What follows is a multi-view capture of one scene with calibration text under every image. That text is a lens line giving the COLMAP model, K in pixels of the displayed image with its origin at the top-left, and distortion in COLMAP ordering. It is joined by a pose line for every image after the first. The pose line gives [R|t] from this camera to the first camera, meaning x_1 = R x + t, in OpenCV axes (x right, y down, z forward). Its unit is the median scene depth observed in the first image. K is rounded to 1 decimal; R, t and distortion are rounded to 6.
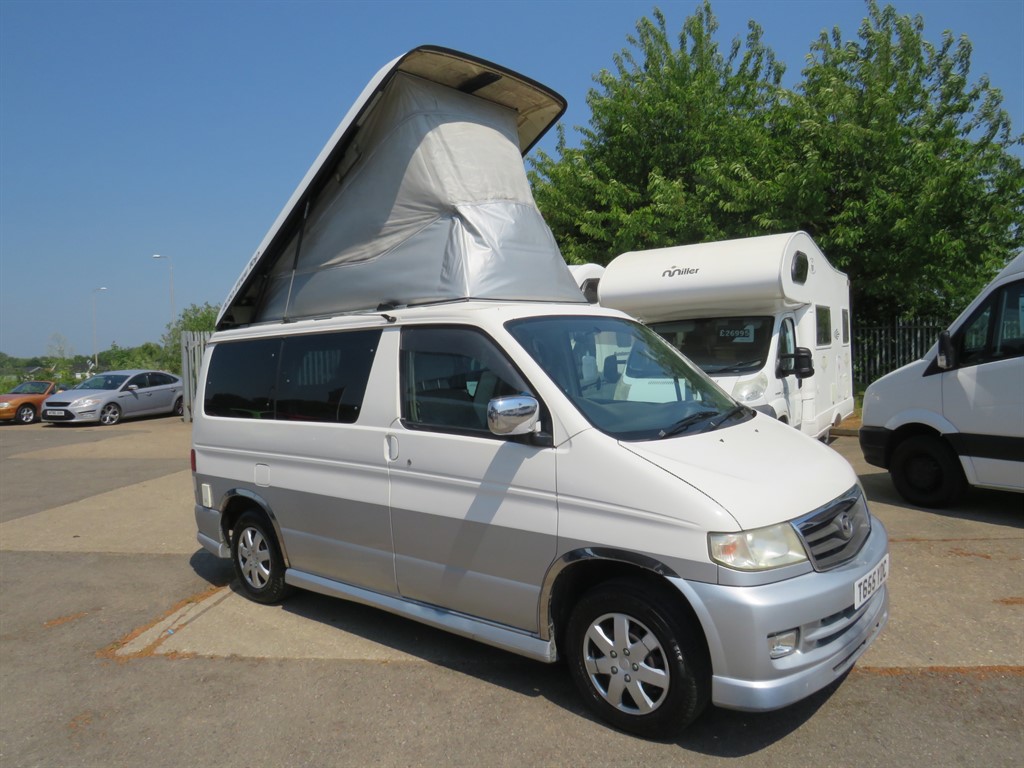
lens RADIAL K [[722.3, 0, 512.0], [0, 722.3, 384.0], [0, 0, 1]] dist [-0.039422, 0.027575]
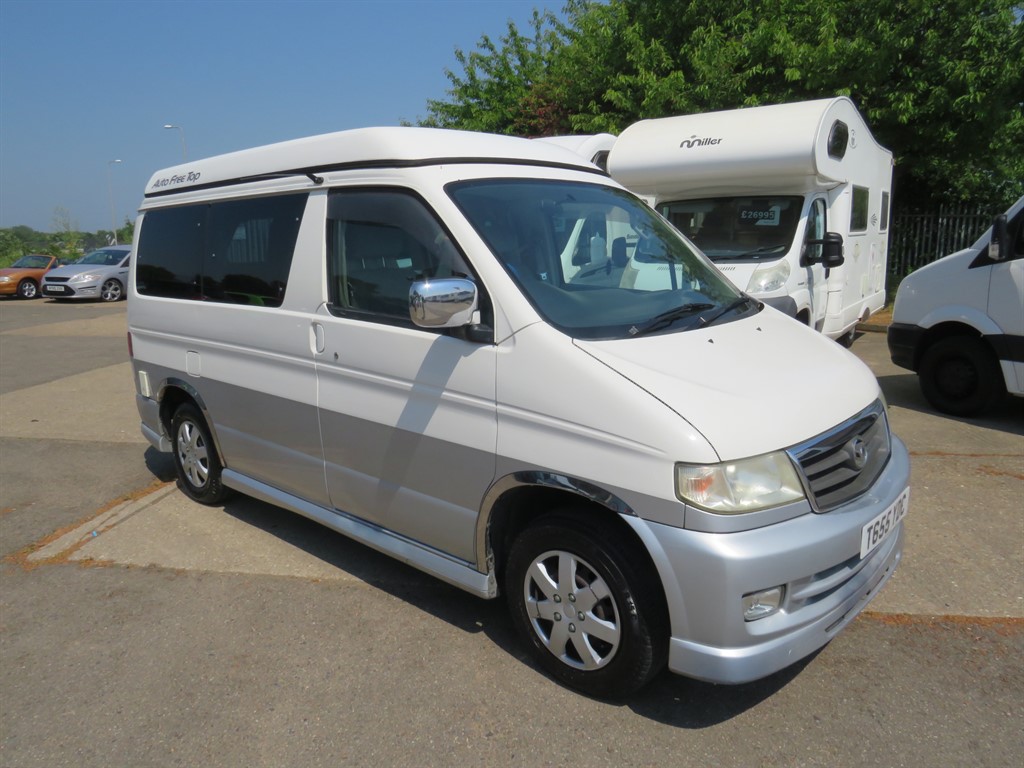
lens RADIAL K [[722.3, 0, 512.0], [0, 722.3, 384.0], [0, 0, 1]] dist [-0.039422, 0.027575]
pose [[0.999198, 0.026605, -0.029932, 0.083767], [-0.021502, 0.986967, 0.159479, 0.003206], [0.033785, -0.158707, 0.986747, 0.174948]]
